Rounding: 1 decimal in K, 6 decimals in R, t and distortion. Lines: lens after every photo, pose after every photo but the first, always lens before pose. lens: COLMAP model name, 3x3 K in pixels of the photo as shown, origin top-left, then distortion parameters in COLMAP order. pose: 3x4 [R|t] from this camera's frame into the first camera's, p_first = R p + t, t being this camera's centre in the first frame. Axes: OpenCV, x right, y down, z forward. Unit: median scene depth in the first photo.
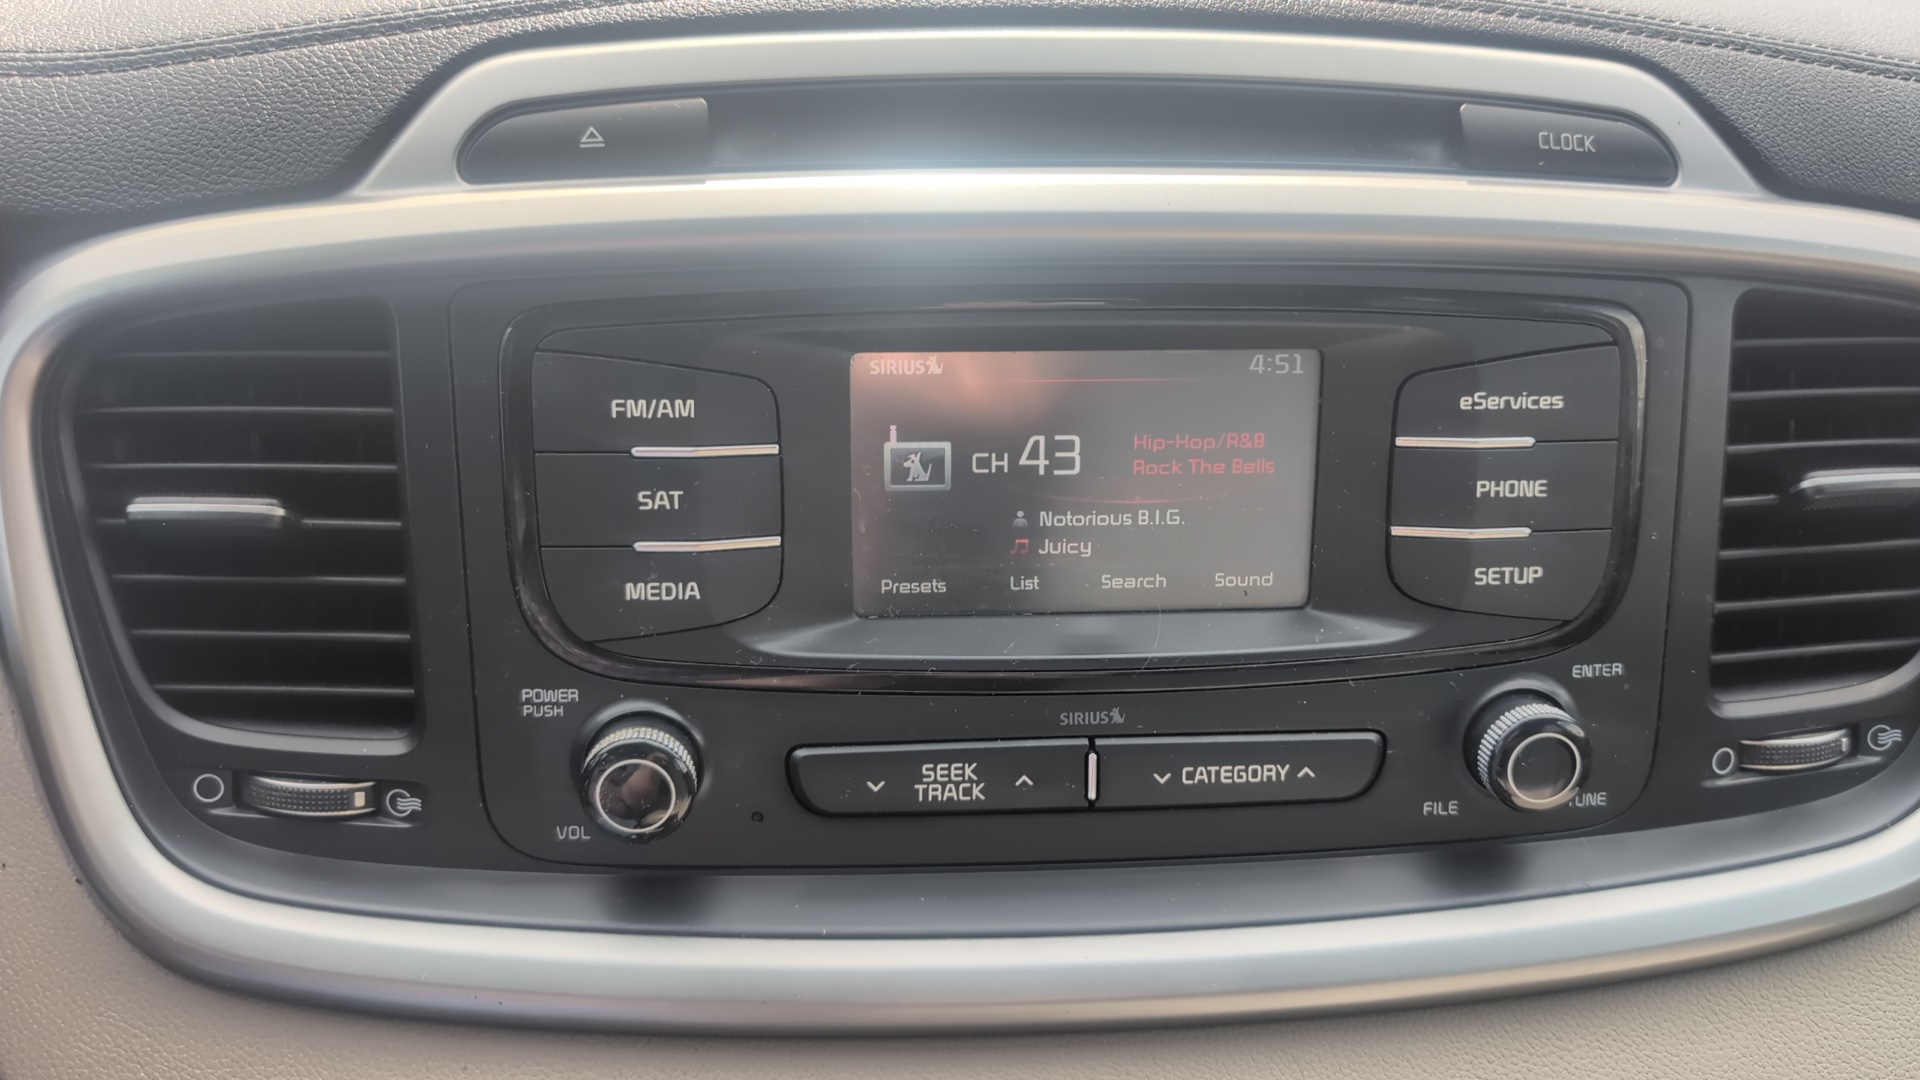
lens RADIAL K [[1608.1, 0, 989.8], [0, 1608.1, 581.6], [0, 0, 1]] dist [0.042634, -0.073919]
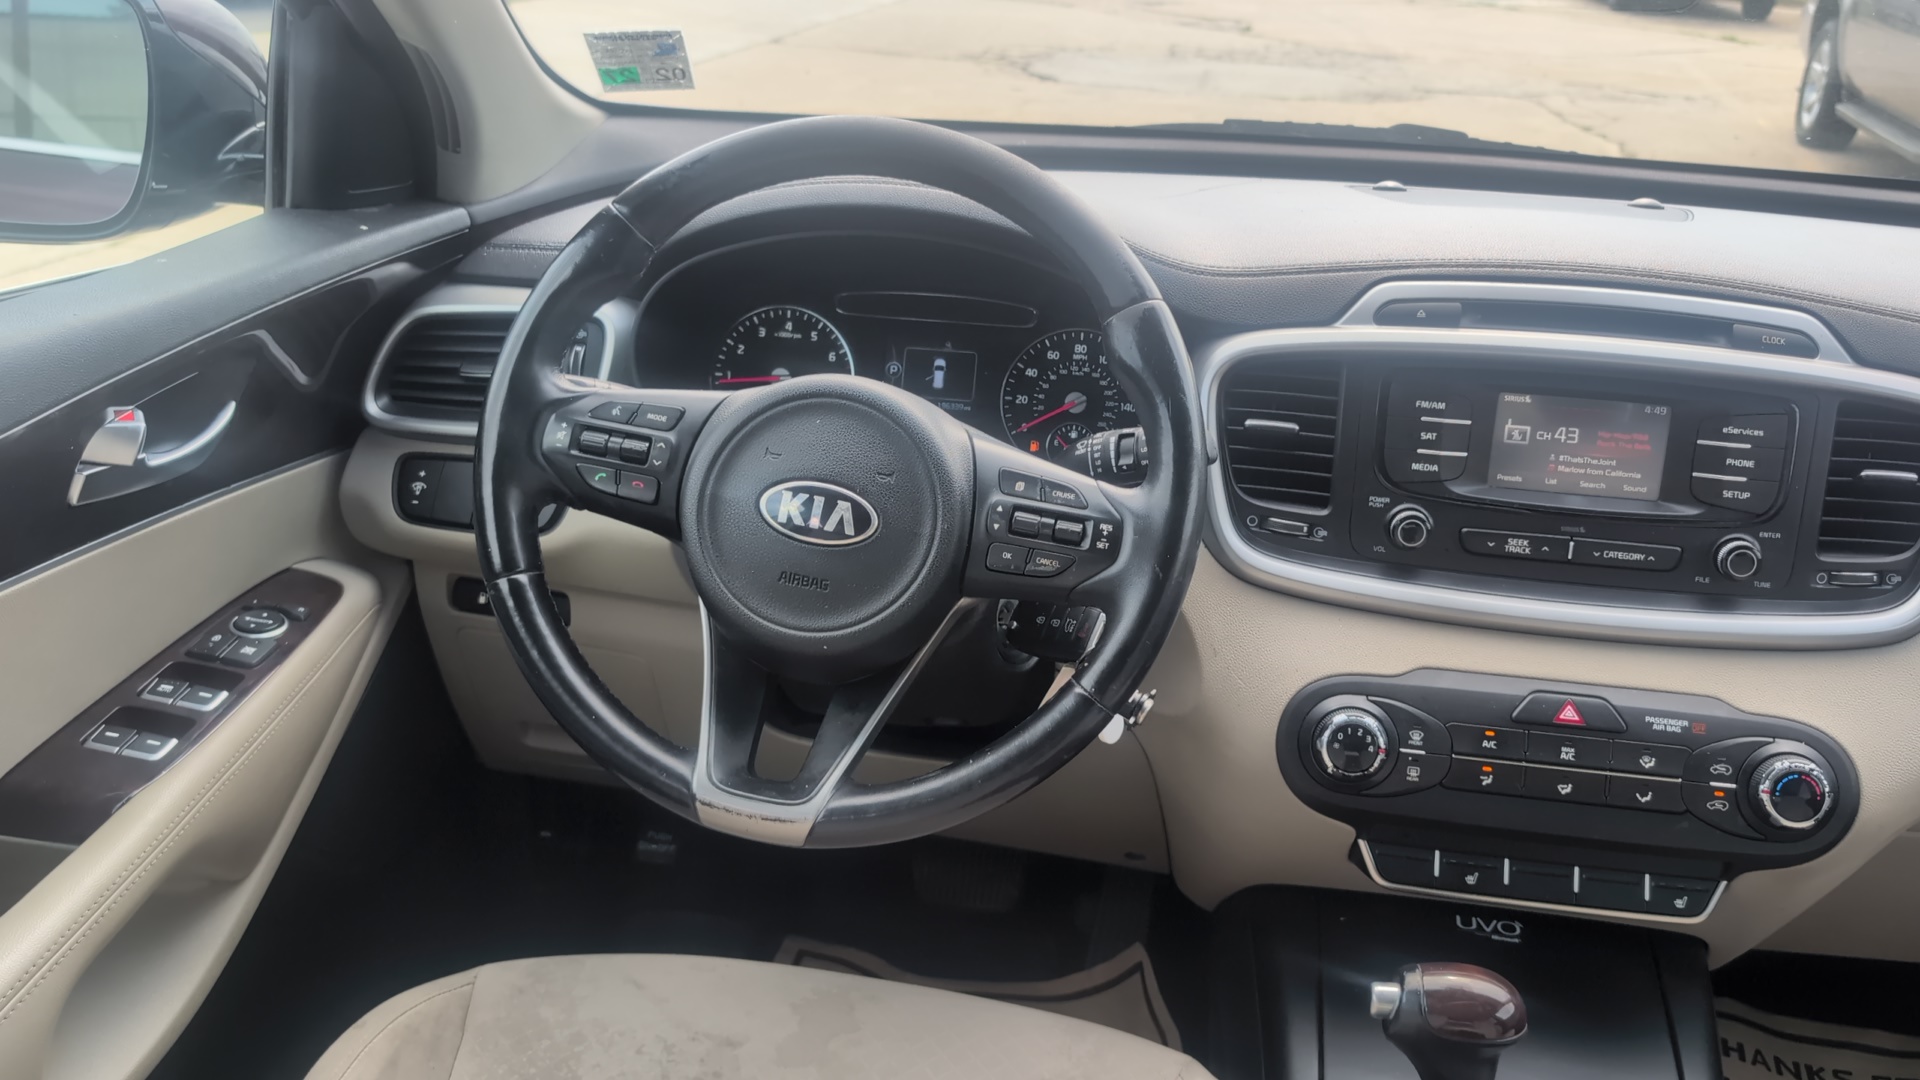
lens RADIAL K [[1608.1, 0, 995.9], [0, 1608.1, 542.3], [0, 0, 1]] dist [0.042634, -0.073919]
pose [[0.974133, 0.107259, -0.198900, -0.352252], [-0.117282, 0.992322, -0.039280, 0.335158], [0.193159, 0.061591, 0.979232, -1.944567]]
